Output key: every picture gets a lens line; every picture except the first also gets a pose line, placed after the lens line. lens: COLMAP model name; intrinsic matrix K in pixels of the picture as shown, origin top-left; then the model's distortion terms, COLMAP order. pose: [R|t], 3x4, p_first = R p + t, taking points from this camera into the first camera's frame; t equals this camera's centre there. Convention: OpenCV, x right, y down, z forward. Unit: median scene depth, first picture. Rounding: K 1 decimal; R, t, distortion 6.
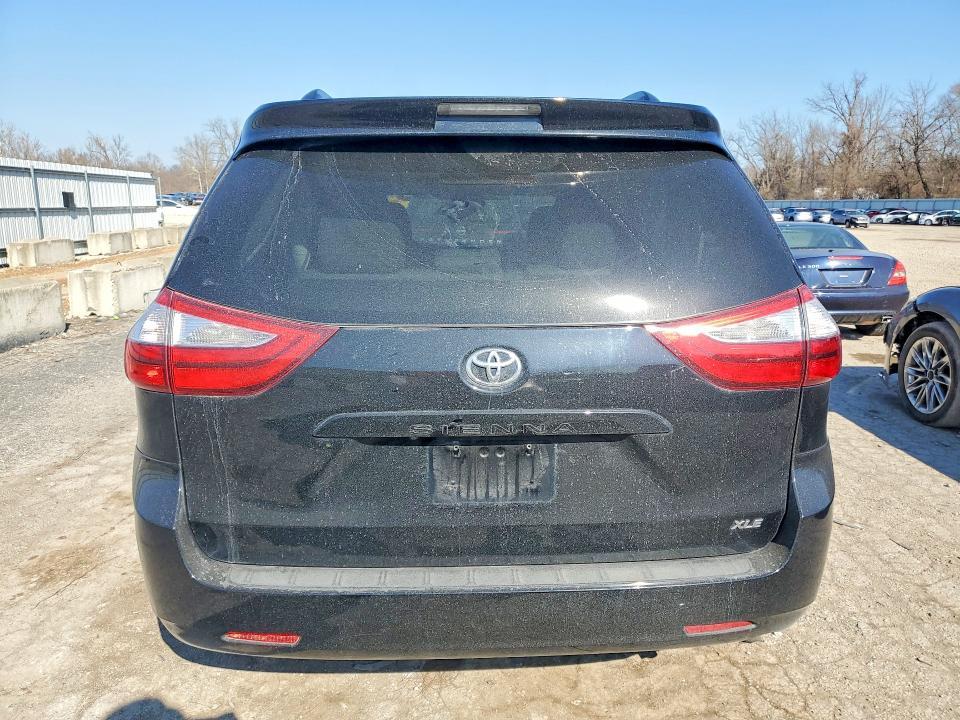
lens RADIAL K [[802.9, 0, 480.0], [0, 802.9, 360.0], [0, 0, 1]] dist [0.011674, 0.007182]
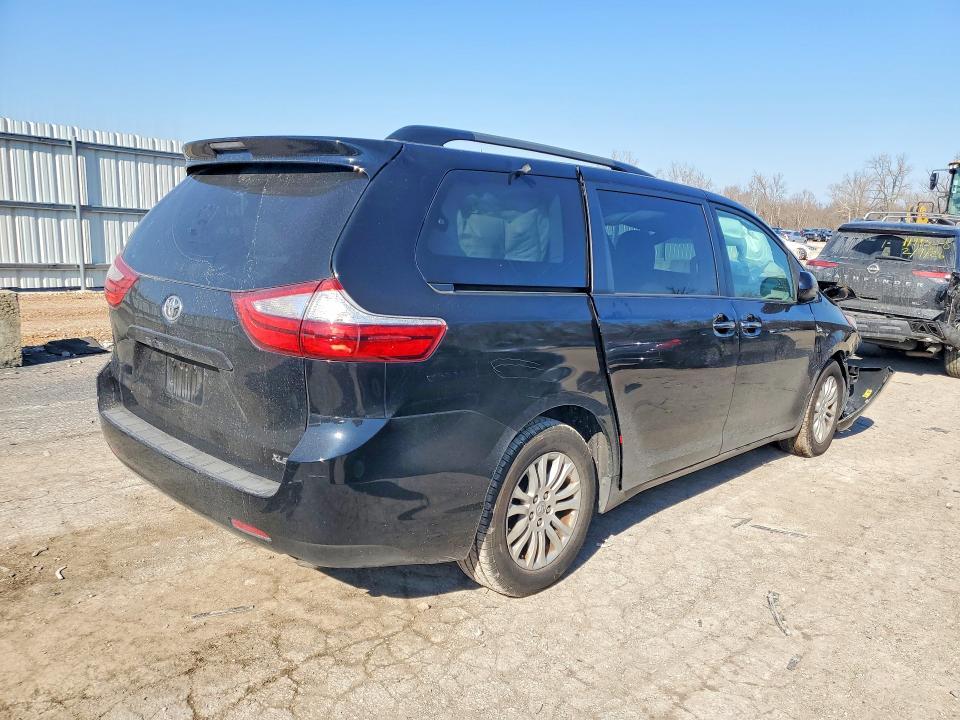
lens RADIAL K [[802.9, 0, 480.0], [0, 802.9, 360.0], [0, 0, 1]] dist [0.011674, 0.007182]
pose [[0.665202, 0.156450, -0.730089, 1.126837], [-0.189640, 0.981139, 0.037462, -0.046663], [0.722179, 0.113534, 0.682325, 0.265038]]
